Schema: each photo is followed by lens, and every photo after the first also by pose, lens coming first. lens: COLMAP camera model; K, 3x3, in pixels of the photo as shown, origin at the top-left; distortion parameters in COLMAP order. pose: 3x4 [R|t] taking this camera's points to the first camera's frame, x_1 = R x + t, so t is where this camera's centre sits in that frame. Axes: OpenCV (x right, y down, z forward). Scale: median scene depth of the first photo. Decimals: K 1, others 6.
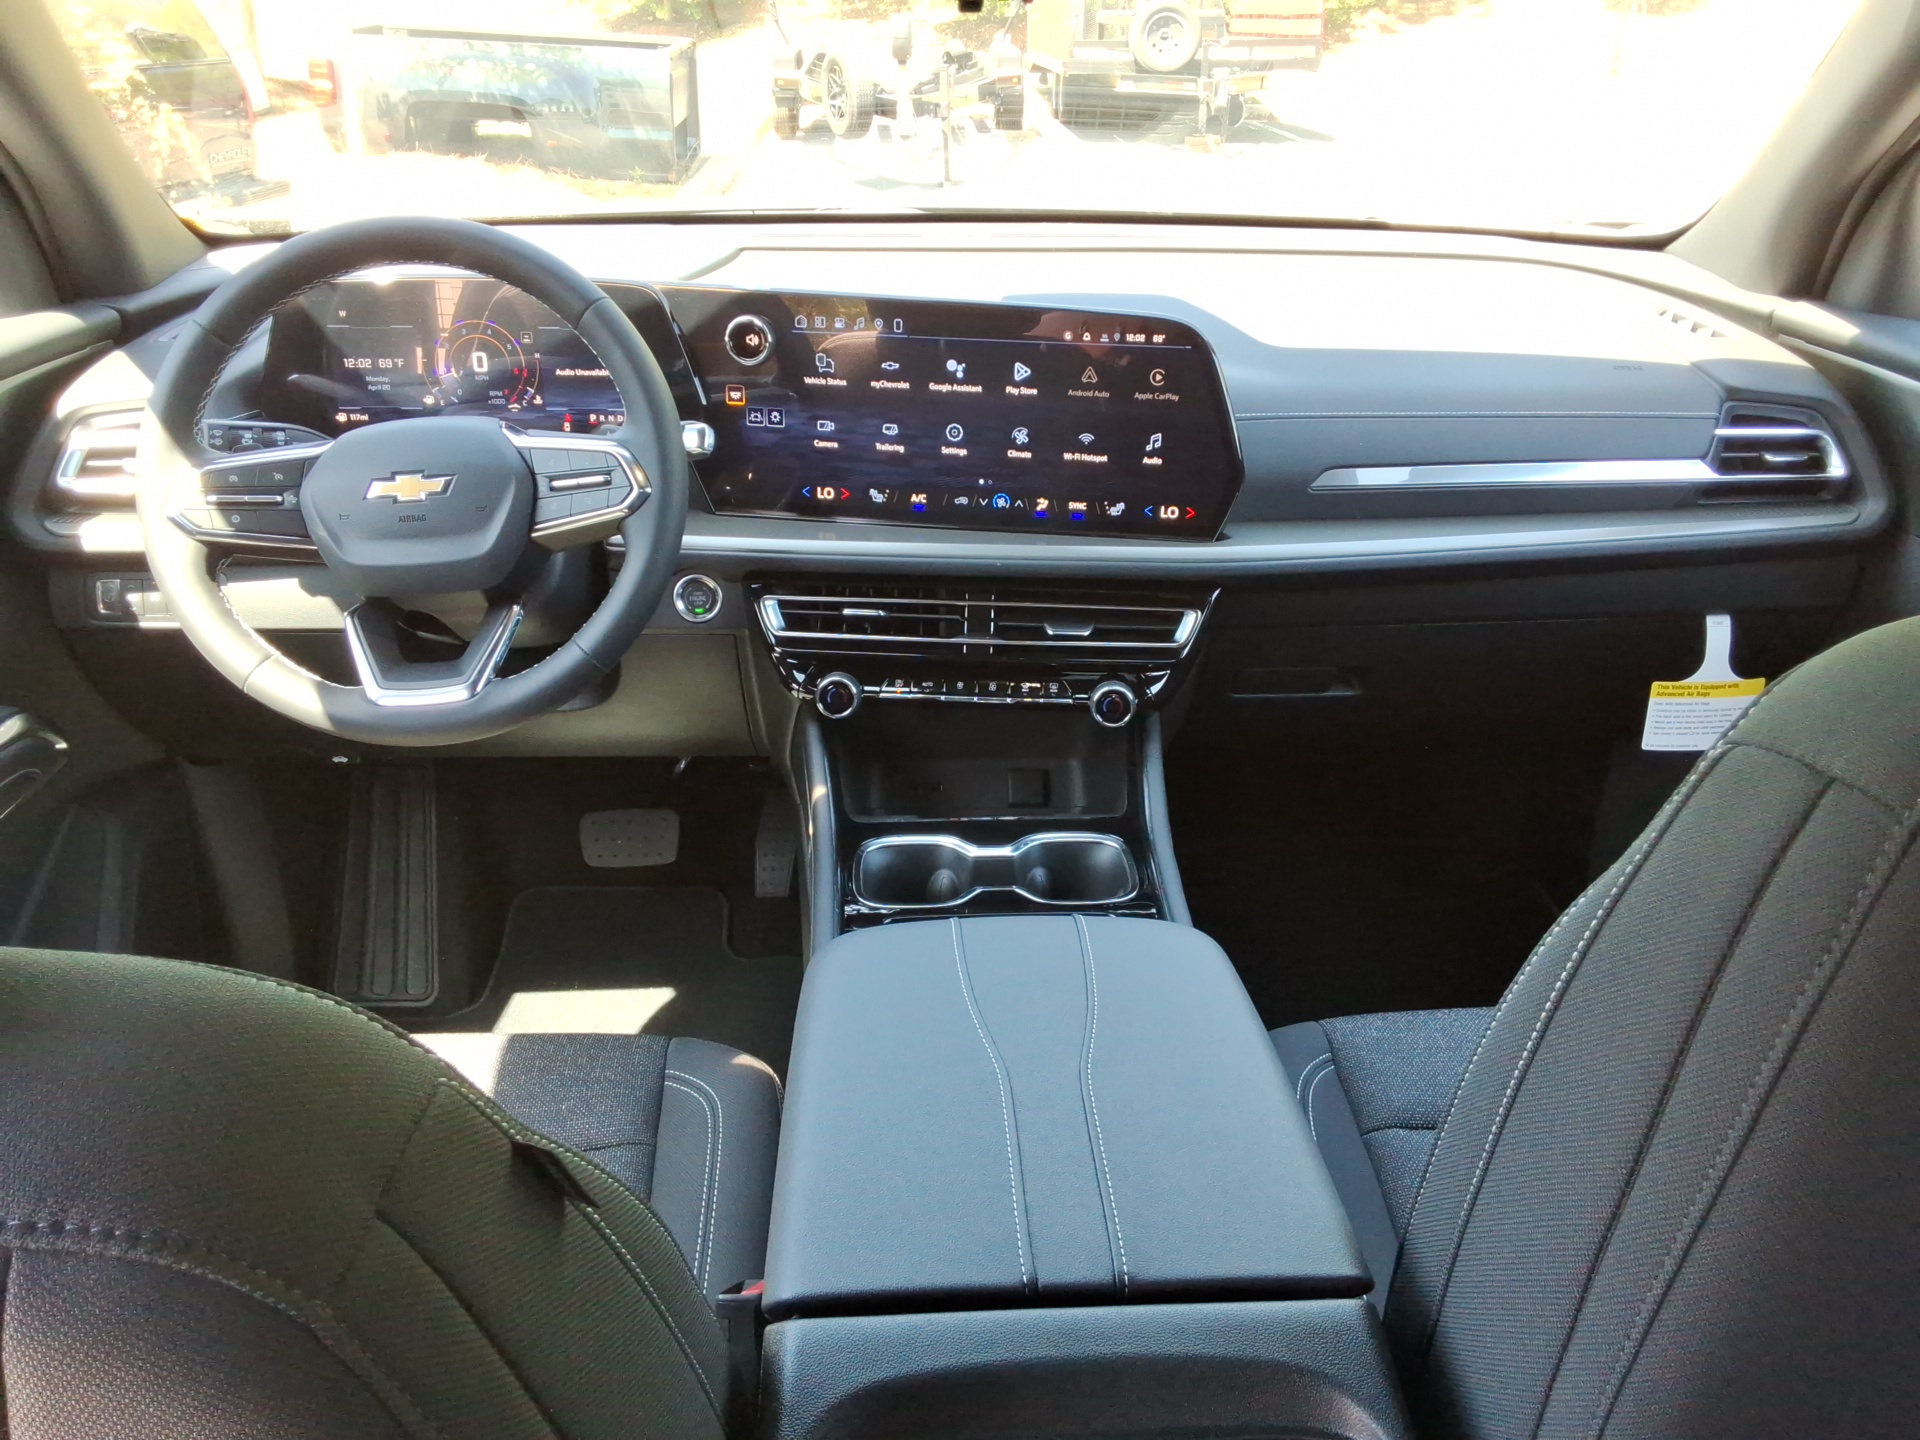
lens RADIAL K [[1553.2, 0, 975.1], [0, 1553.2, 698.7], [0, 0, 1]] dist [0.127905, -0.213744]
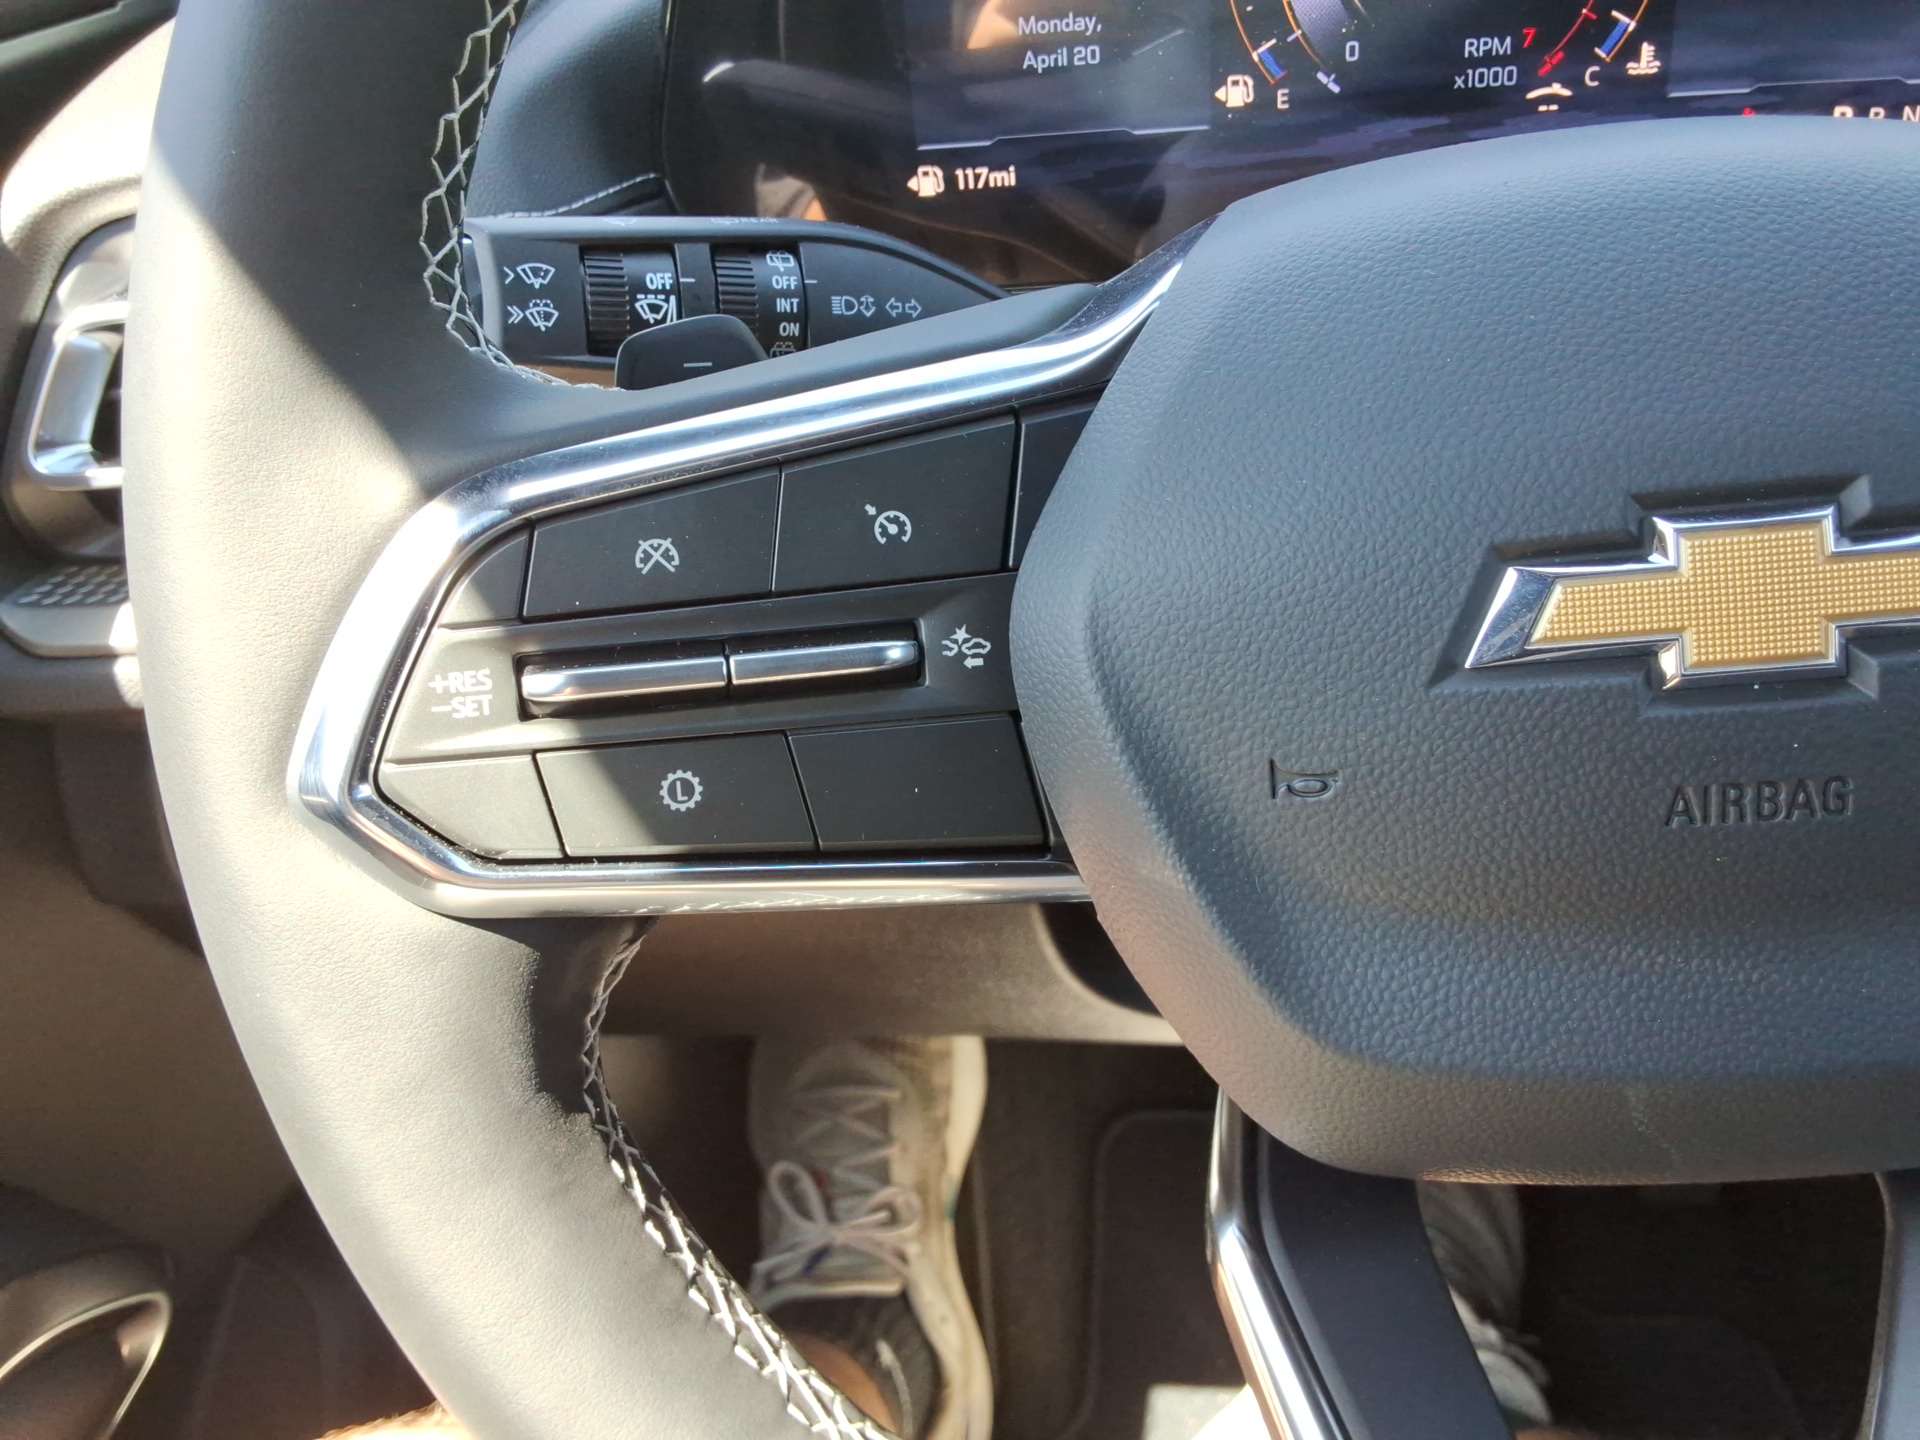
lens RADIAL K [[1553.2, 0, 975.1], [0, 1553.2, 698.7], [0, 0, 1]] dist [0.127905, -0.213744]
pose [[0.985018, -0.006204, -0.172339, -0.344807], [0.029925, 0.990341, 0.135386, -0.124406], [0.169835, -0.138515, 0.975689, 0.713124]]
